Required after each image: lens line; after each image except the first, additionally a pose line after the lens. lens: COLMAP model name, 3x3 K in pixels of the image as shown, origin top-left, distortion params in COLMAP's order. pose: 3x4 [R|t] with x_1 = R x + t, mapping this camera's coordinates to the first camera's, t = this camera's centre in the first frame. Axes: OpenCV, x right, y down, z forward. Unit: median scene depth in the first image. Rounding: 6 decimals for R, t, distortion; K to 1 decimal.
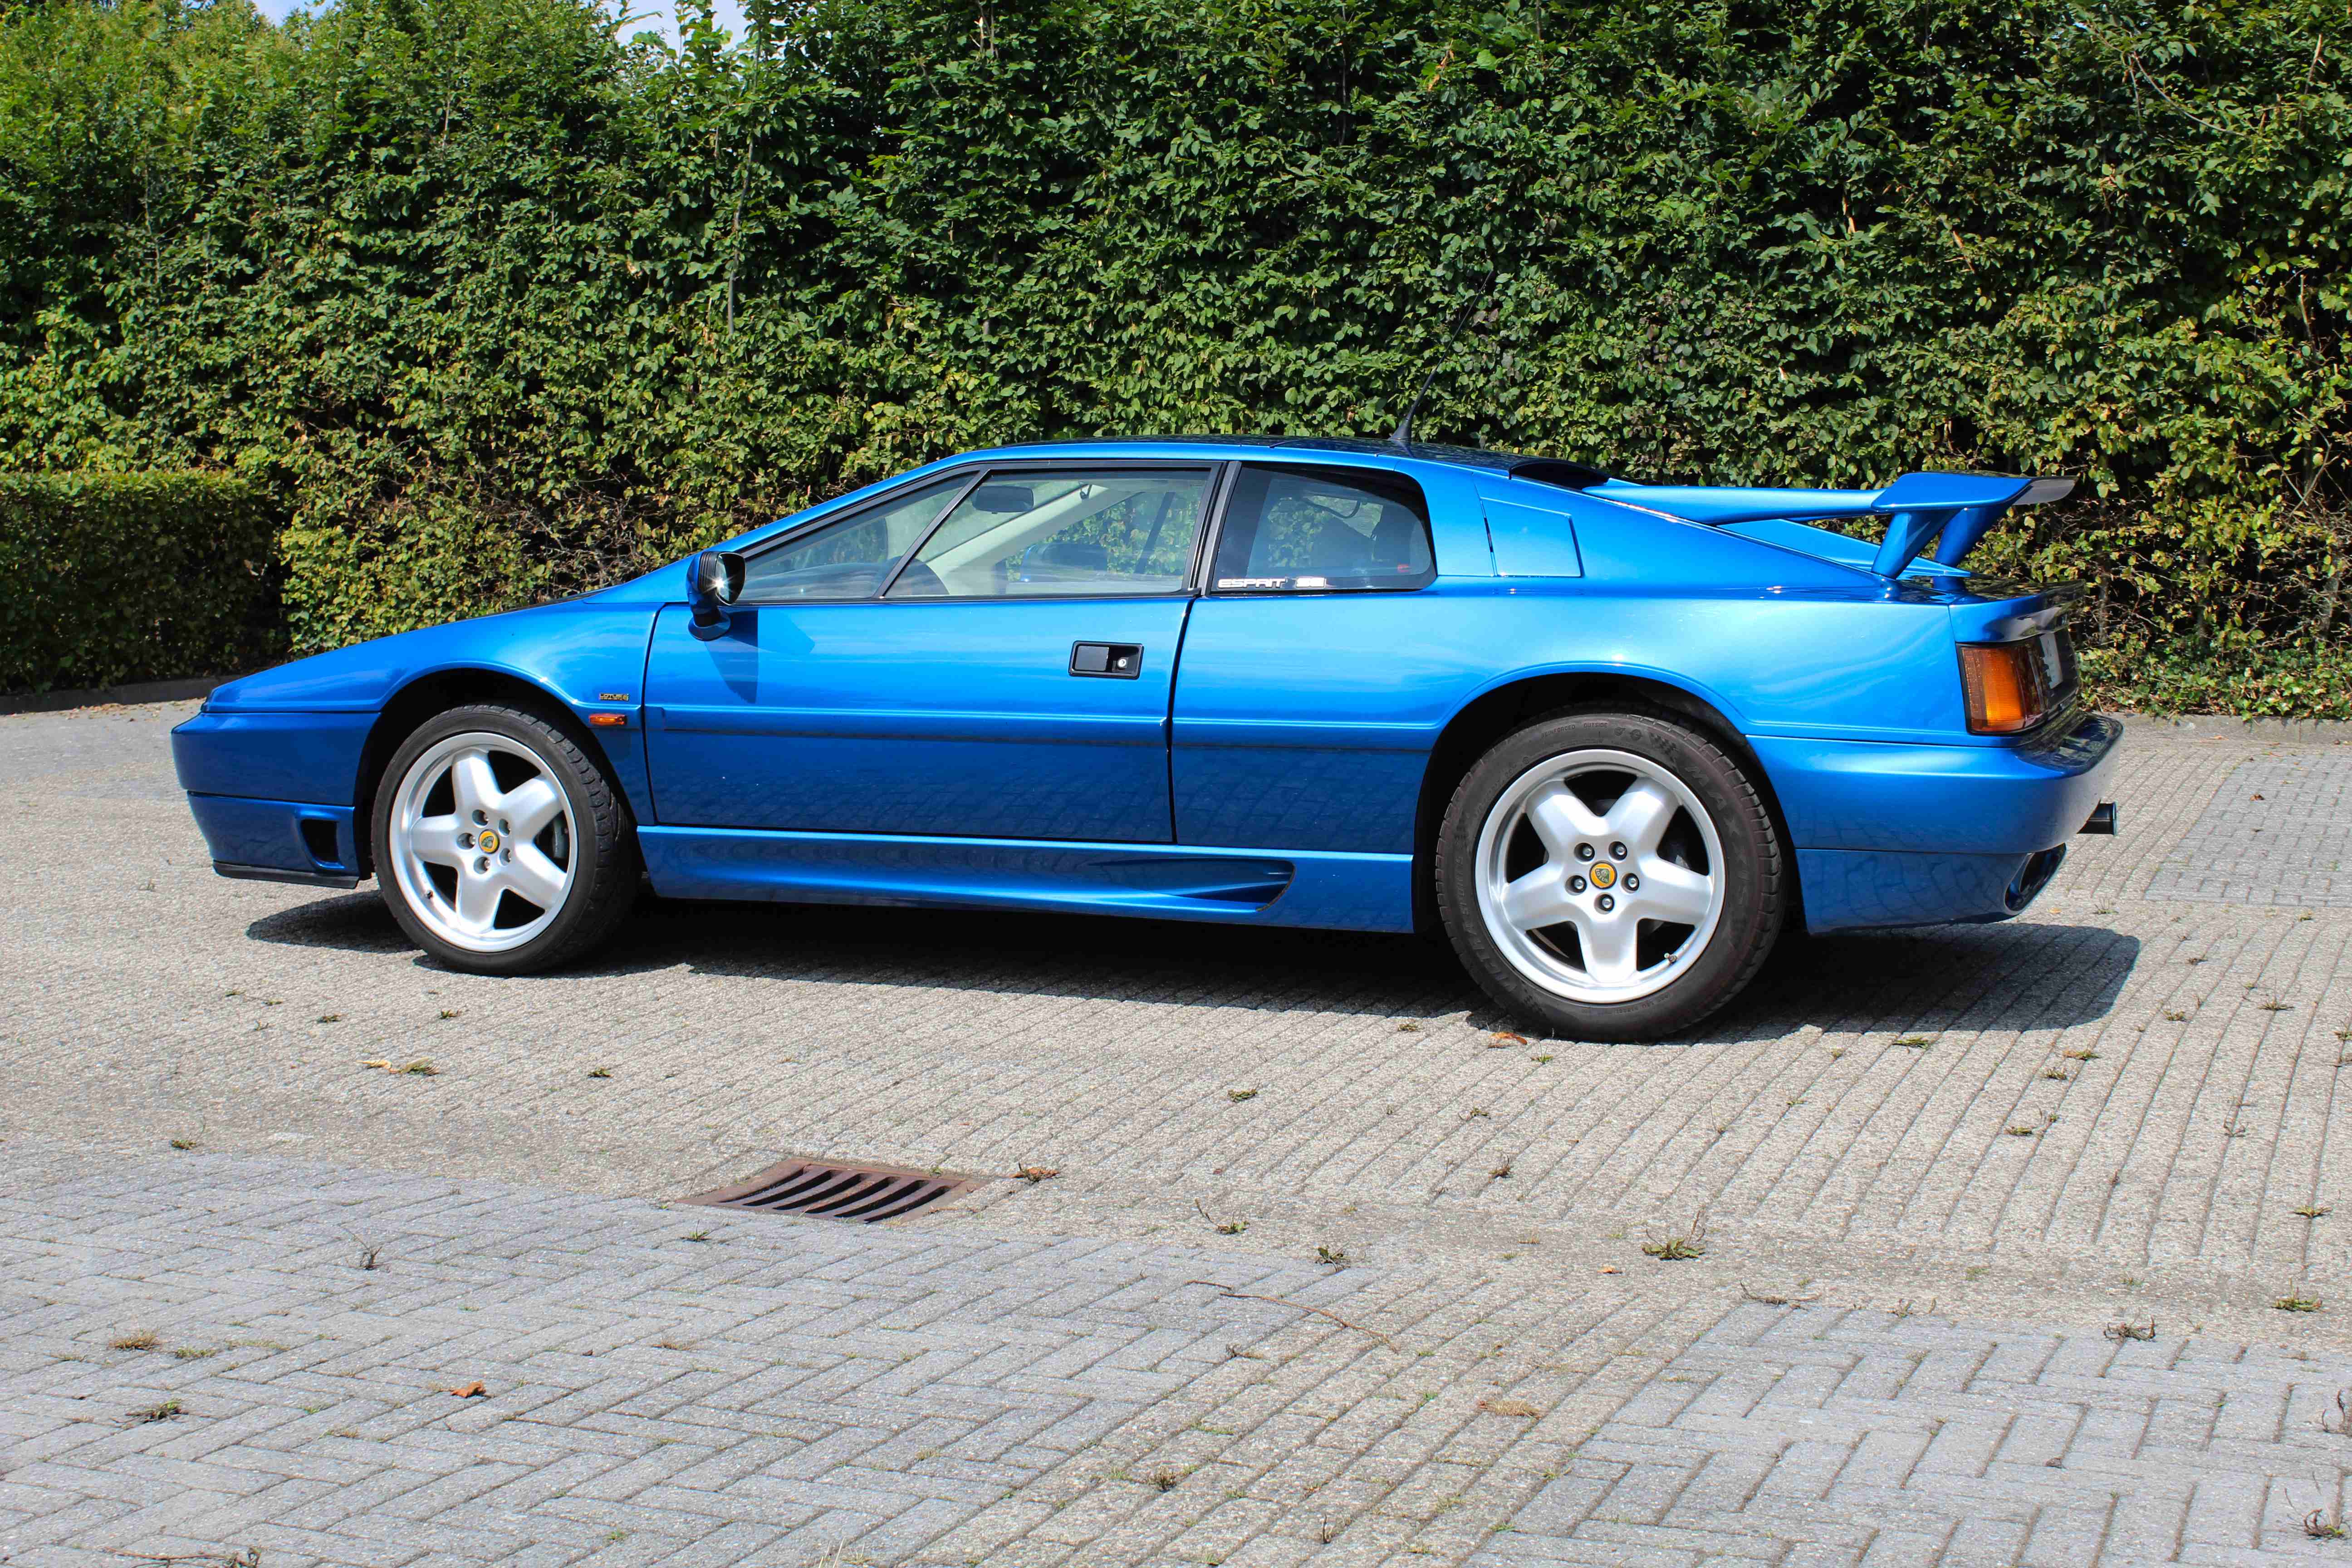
lens RADIAL K [[3114.9, 0, 1175.6], [0, 3114.9, 787.0], [0, 0, 1]] dist [-0.054218, 0.000000]
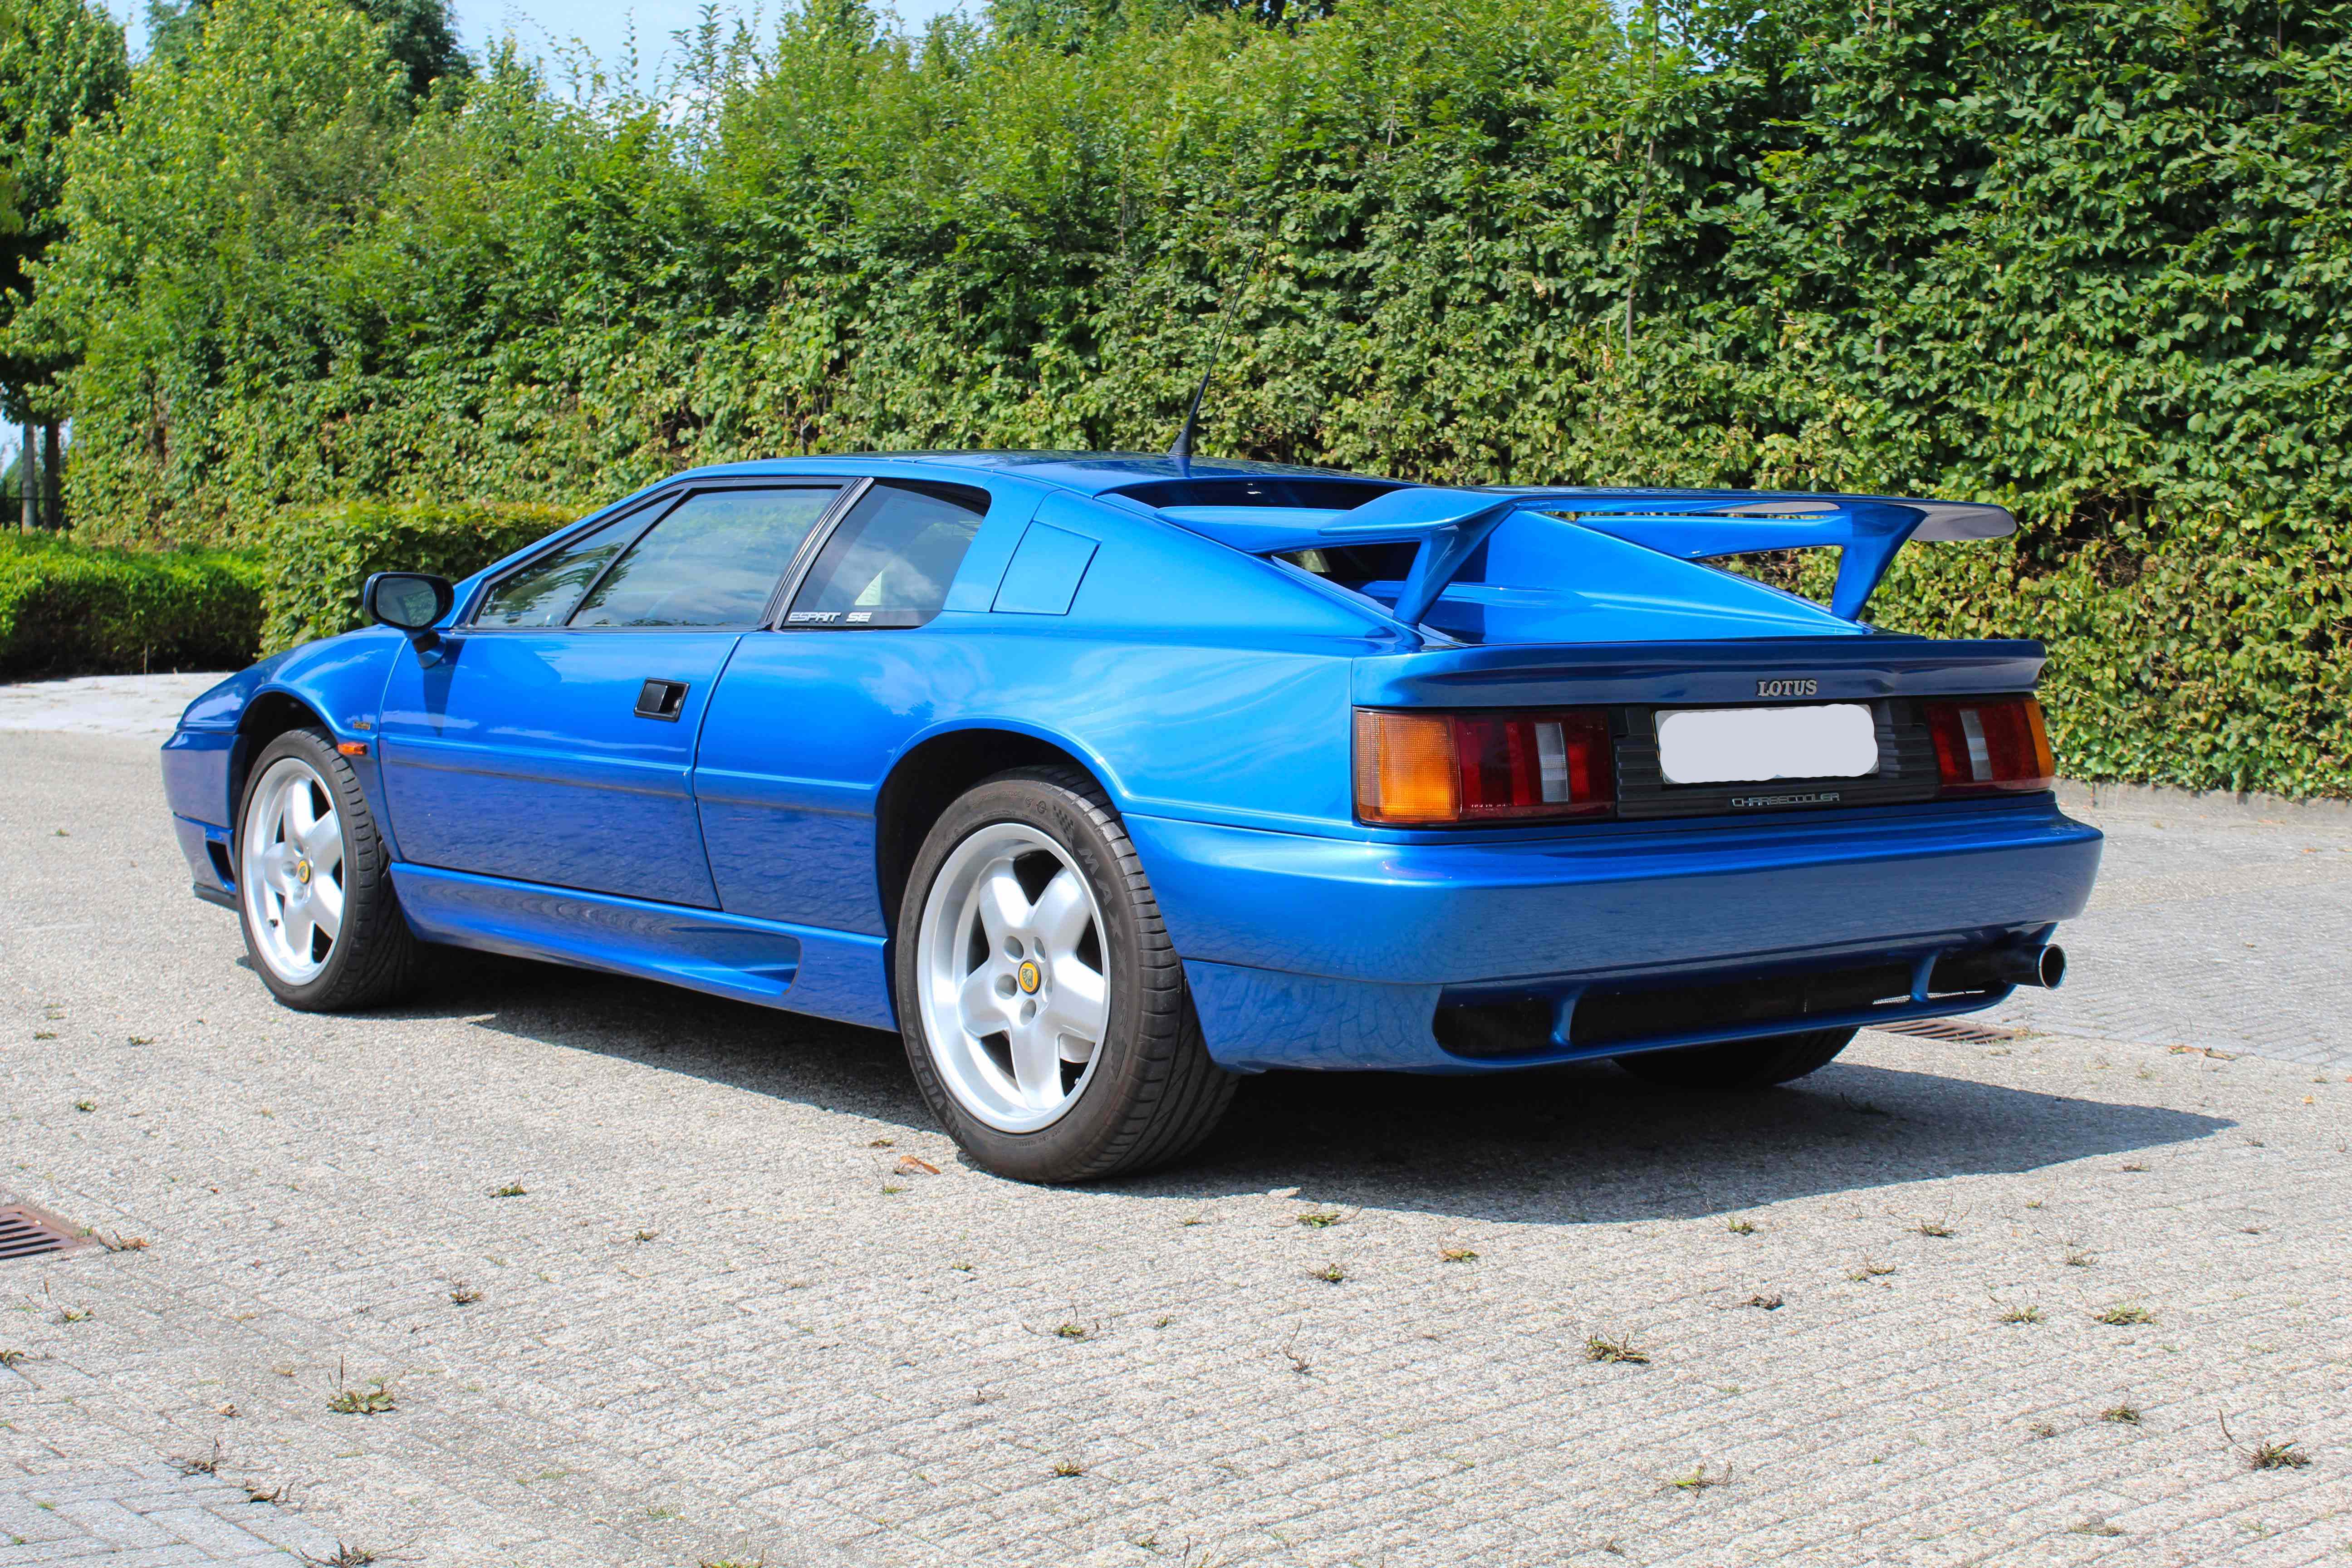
lens RADIAL K [[3439.7, 0, 1176.0], [0, 3439.7, 777.2], [0, 0, 1]] dist [-0.037436, 0.000000]
pose [[0.869153, 0.043794, -0.492601, 0.238122], [-0.057549, 0.998261, -0.012791, -0.005756], [0.491184, 0.039466, 0.870161, 0.085033]]
